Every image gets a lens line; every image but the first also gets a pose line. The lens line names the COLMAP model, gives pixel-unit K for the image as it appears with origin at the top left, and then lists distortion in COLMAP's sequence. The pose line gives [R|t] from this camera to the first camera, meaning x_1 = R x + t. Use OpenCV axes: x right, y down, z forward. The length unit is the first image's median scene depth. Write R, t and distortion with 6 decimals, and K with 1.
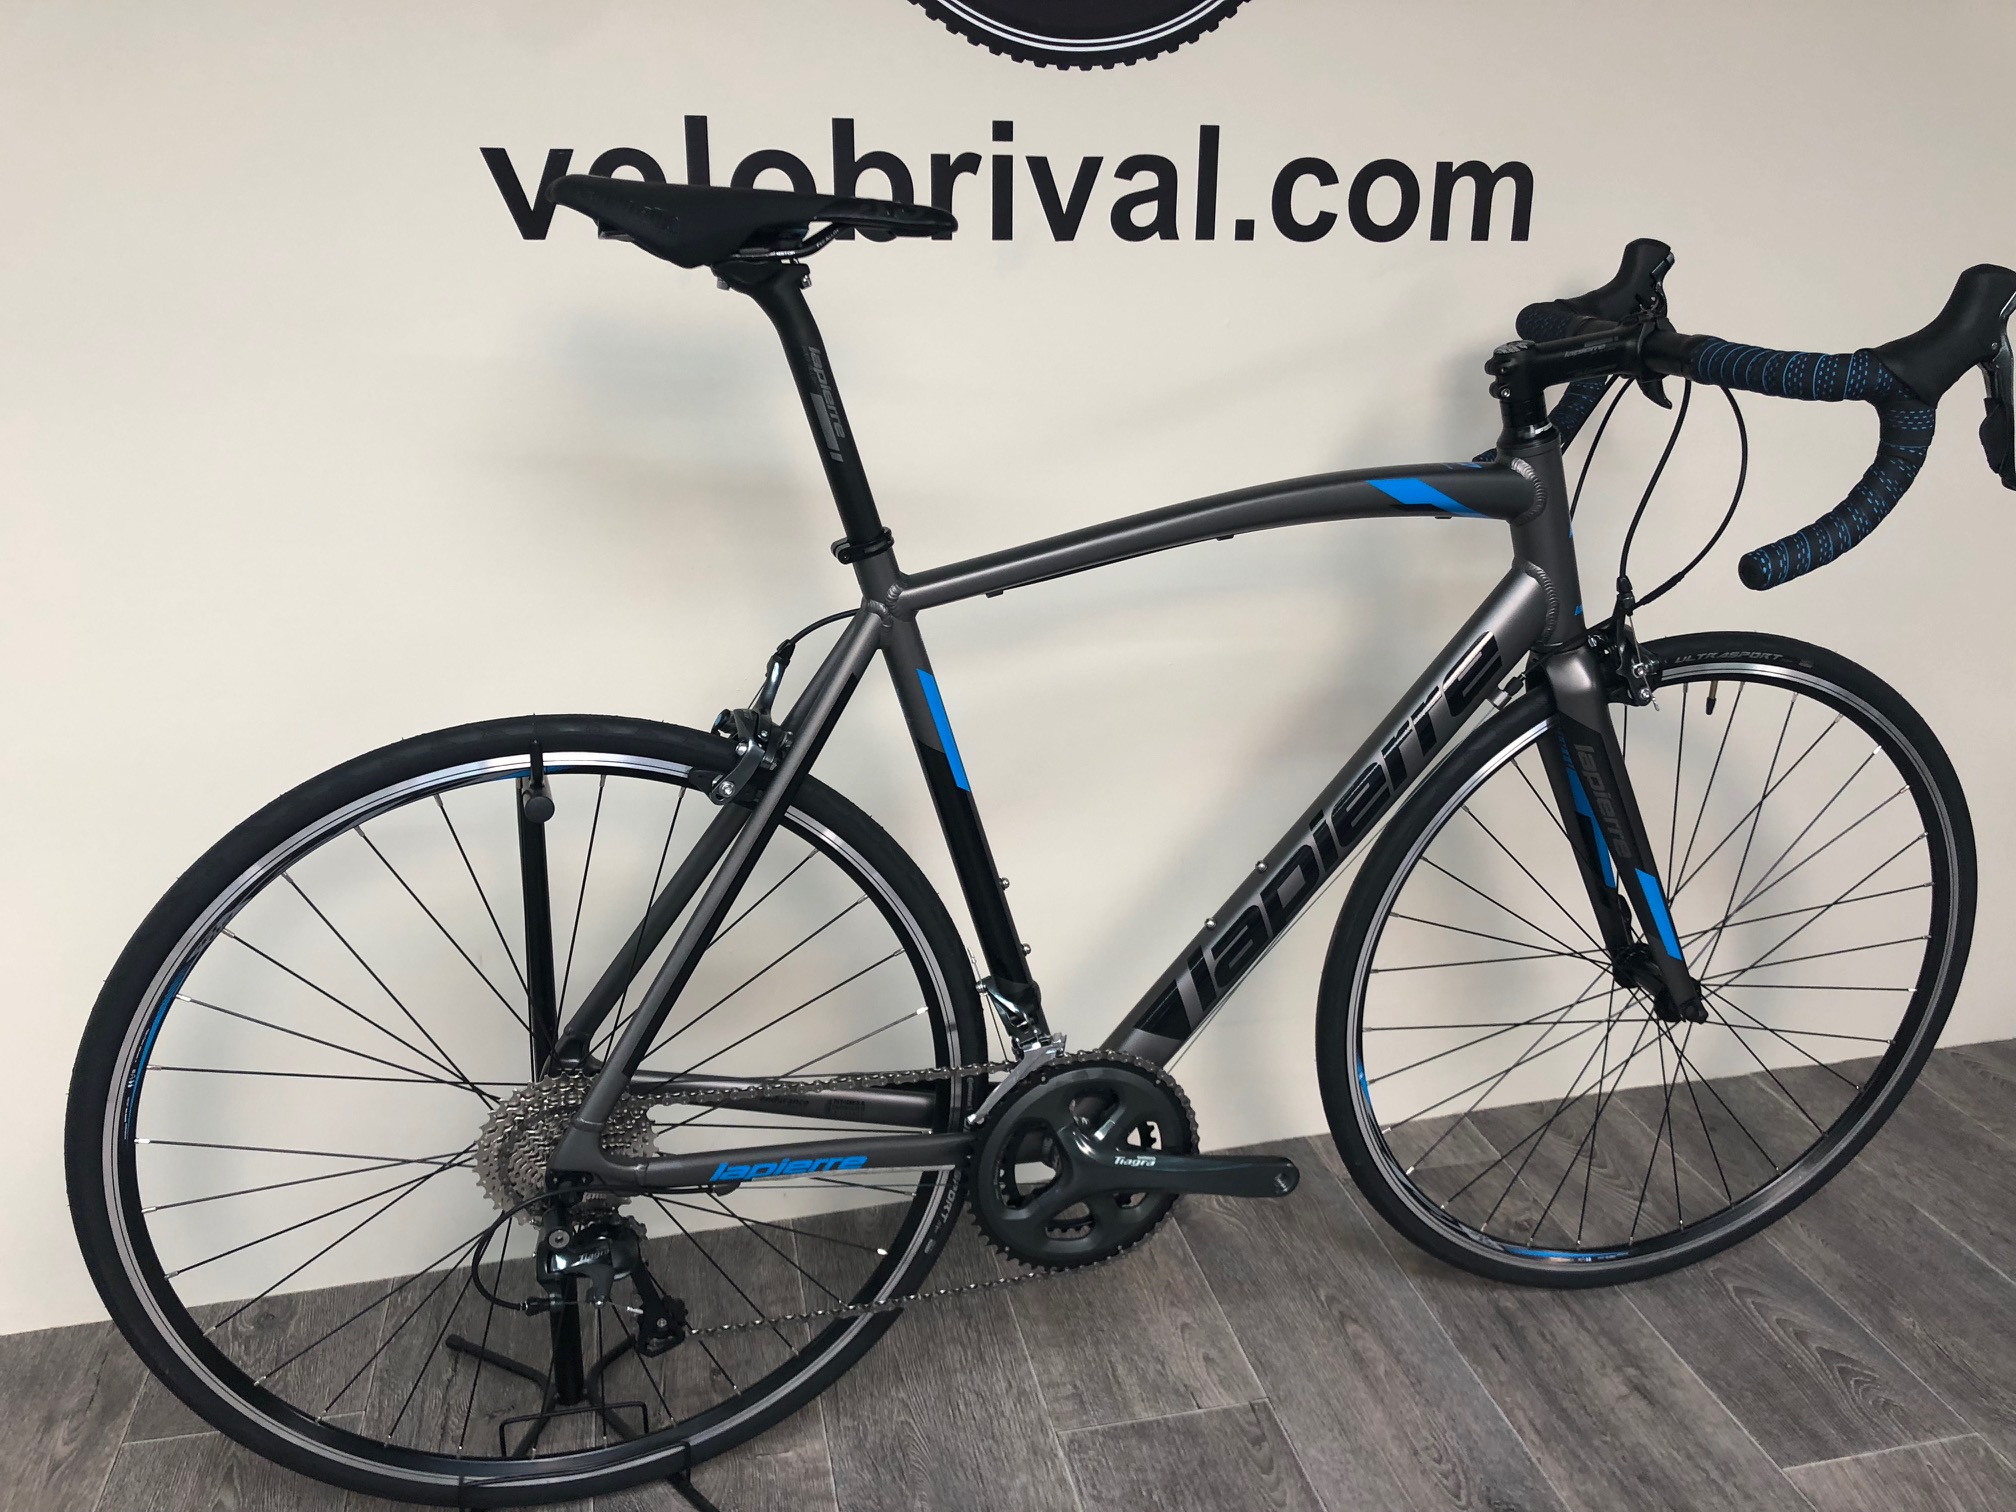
lens RADIAL K [[1694.7, 0, 1025.4], [0, 1694.7, 760.6], [0, 0, 1]] dist [-0.006266, -0.003231]
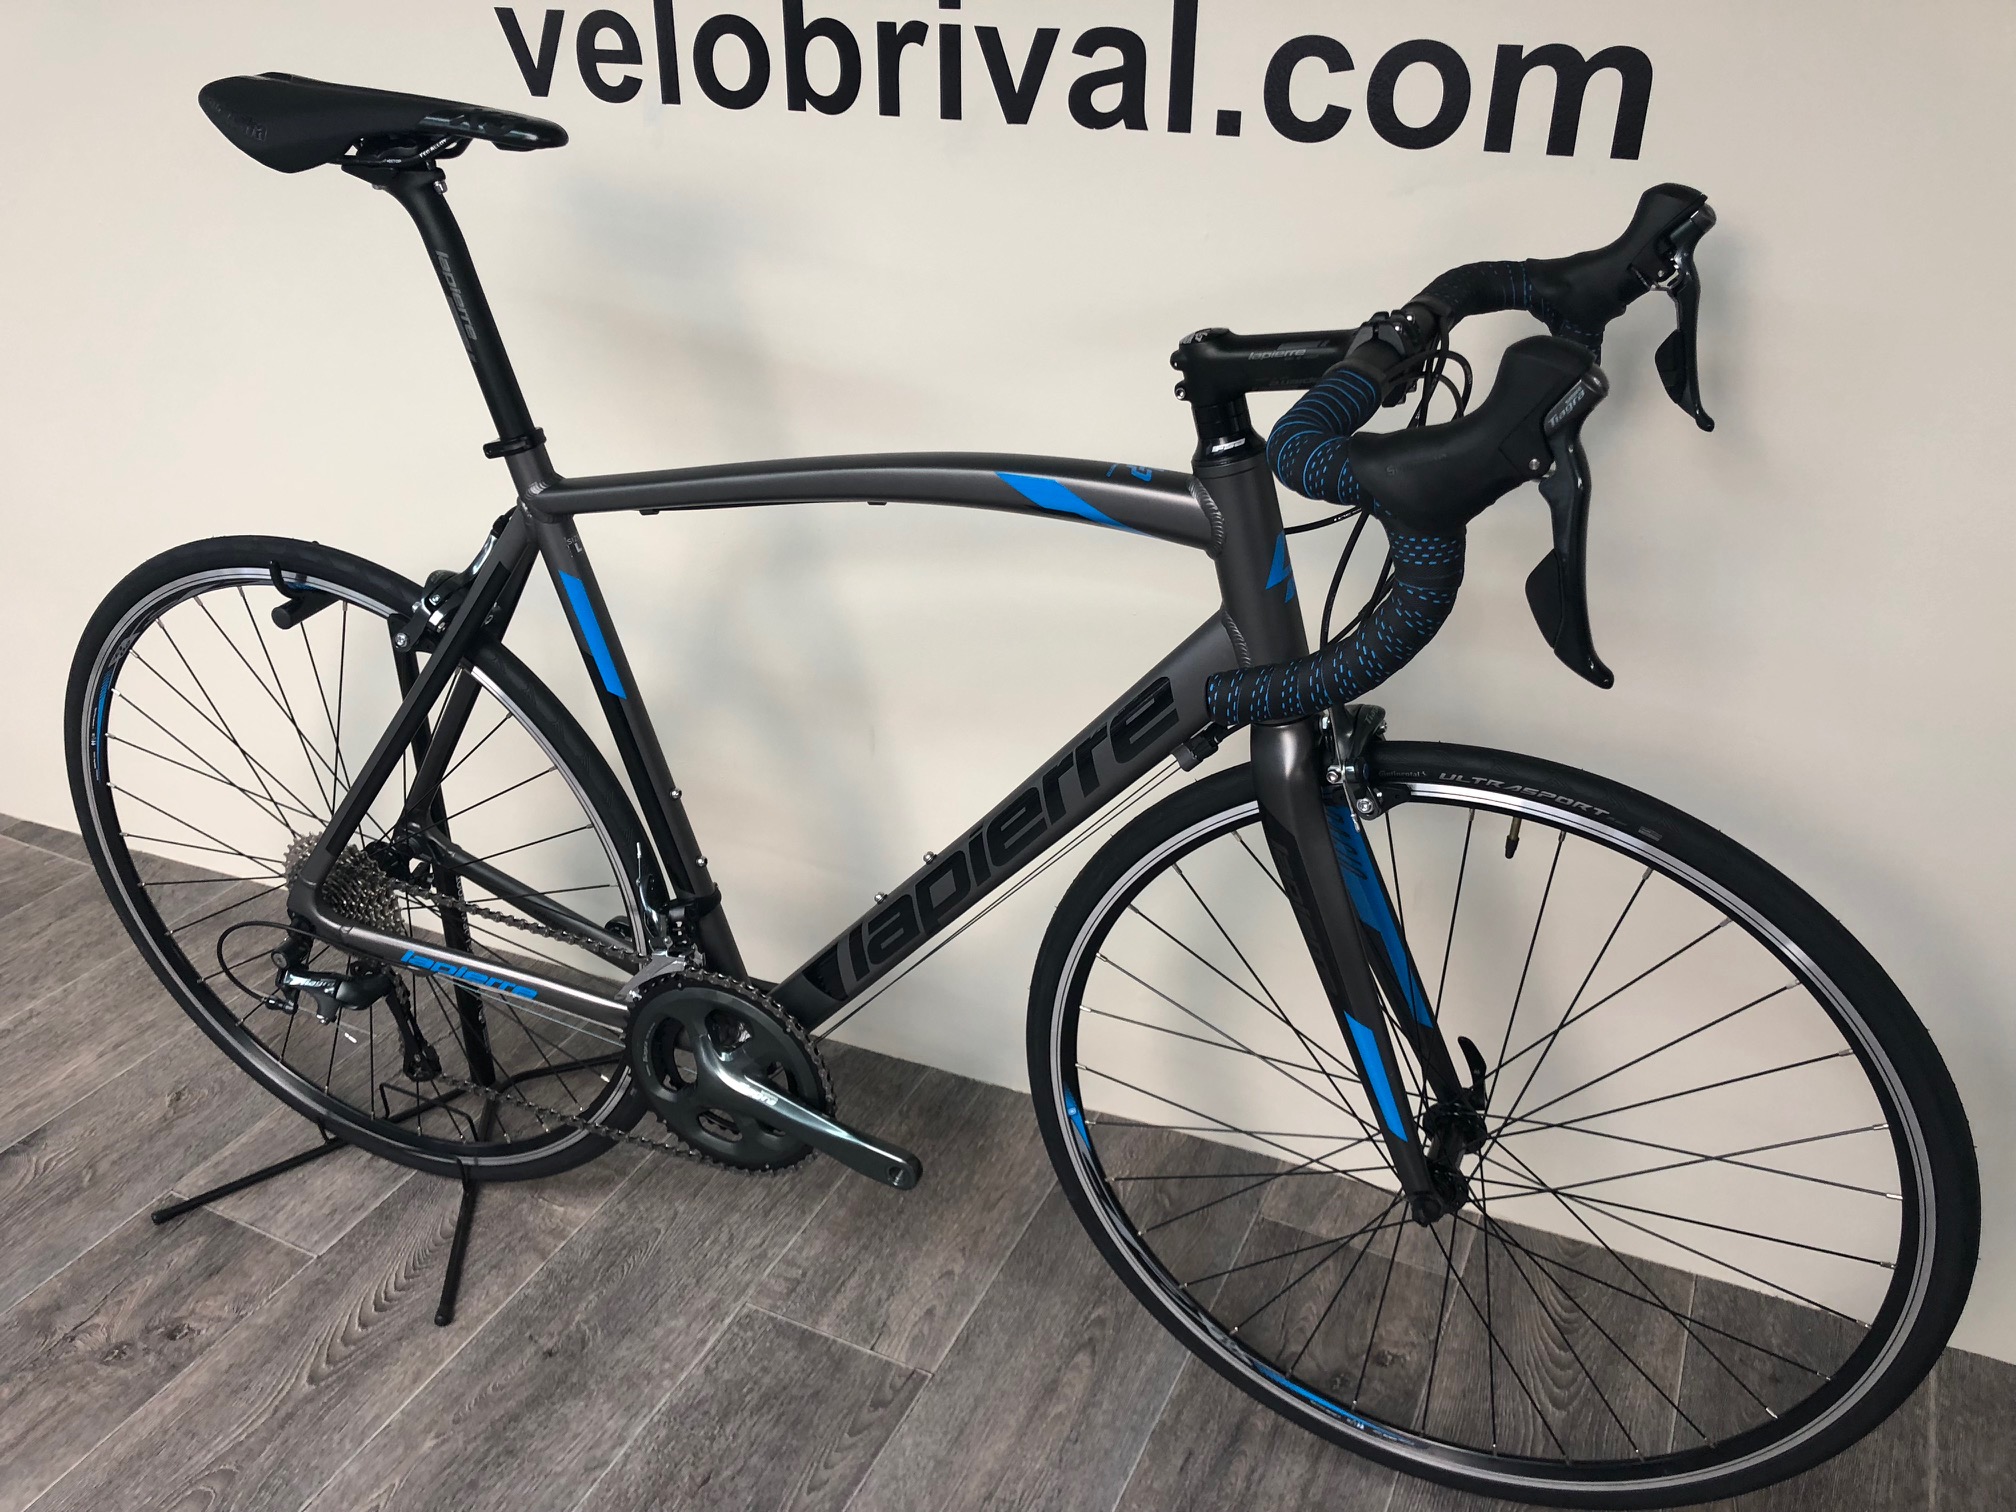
lens RADIAL K [[1694.7, 0, 995.7], [0, 1694.7, 763.1], [0, 0, 1]] dist [-0.006266, -0.003231]
pose [[0.776806, 0.289058, -0.559481, 0.612807], [-0.196702, 0.955352, 0.220478, -0.180975], [0.598232, -0.061218, 0.798981, 0.262995]]
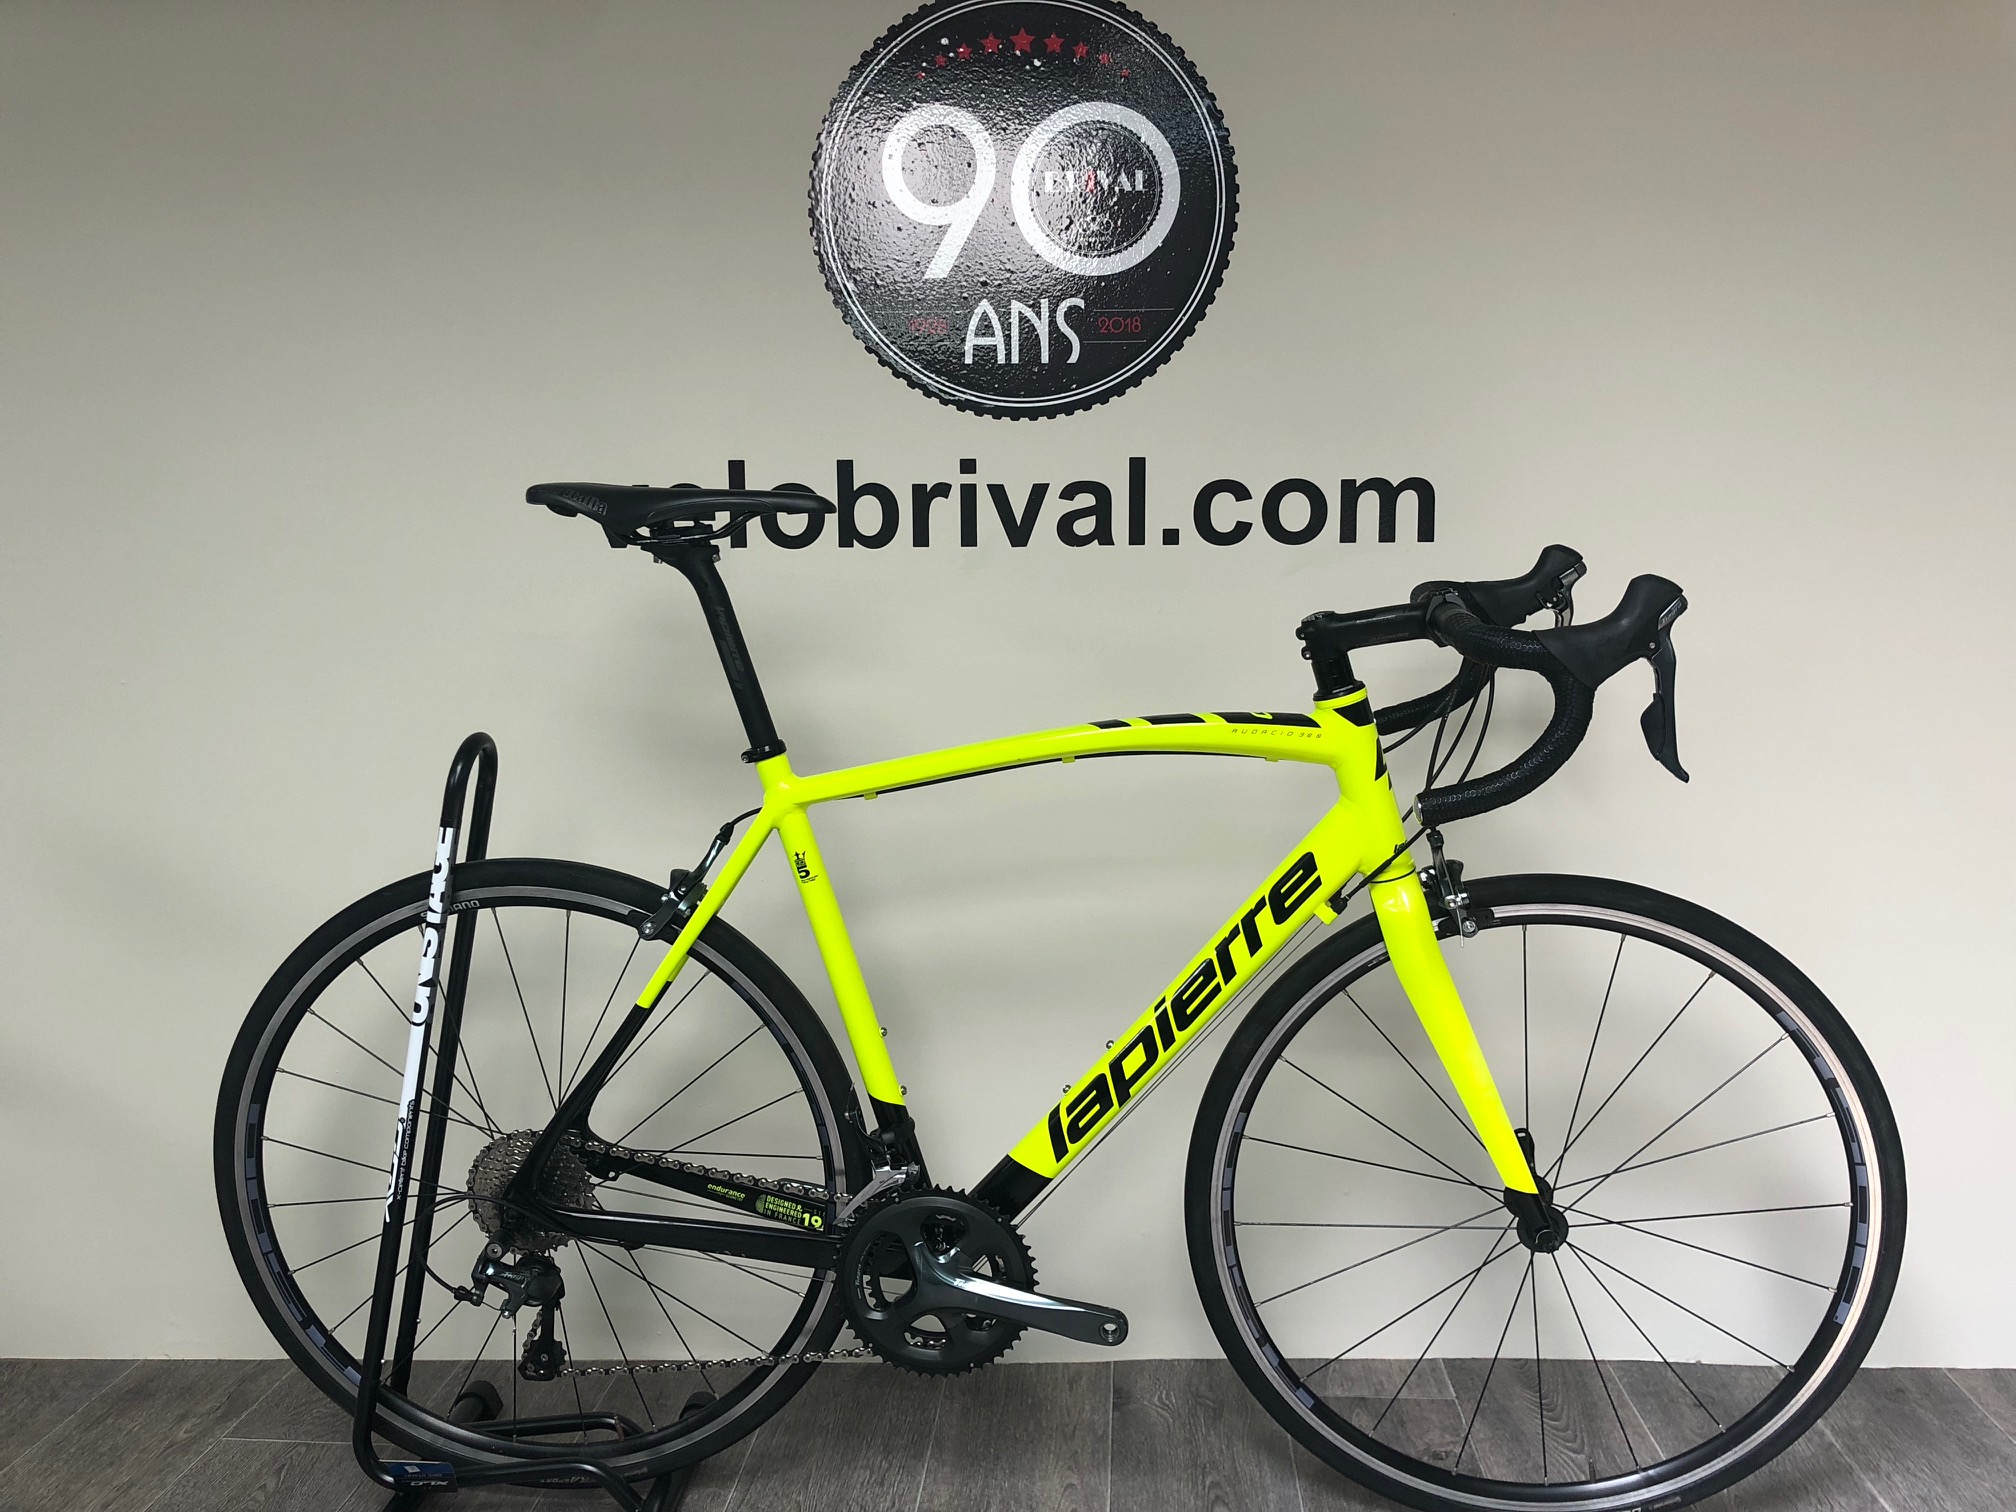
lens RADIAL K [[1694.7, 0, 1018.0], [0, 1694.7, 732.0], [0, 0, 1]] dist [-0.006266, -0.003231]
pose [[0.955599, 0.009867, -0.294506, 0.401209], [-0.080129, 0.970480, -0.227482, 0.119072], [0.283567, 0.240980, 0.928180, -0.150100]]
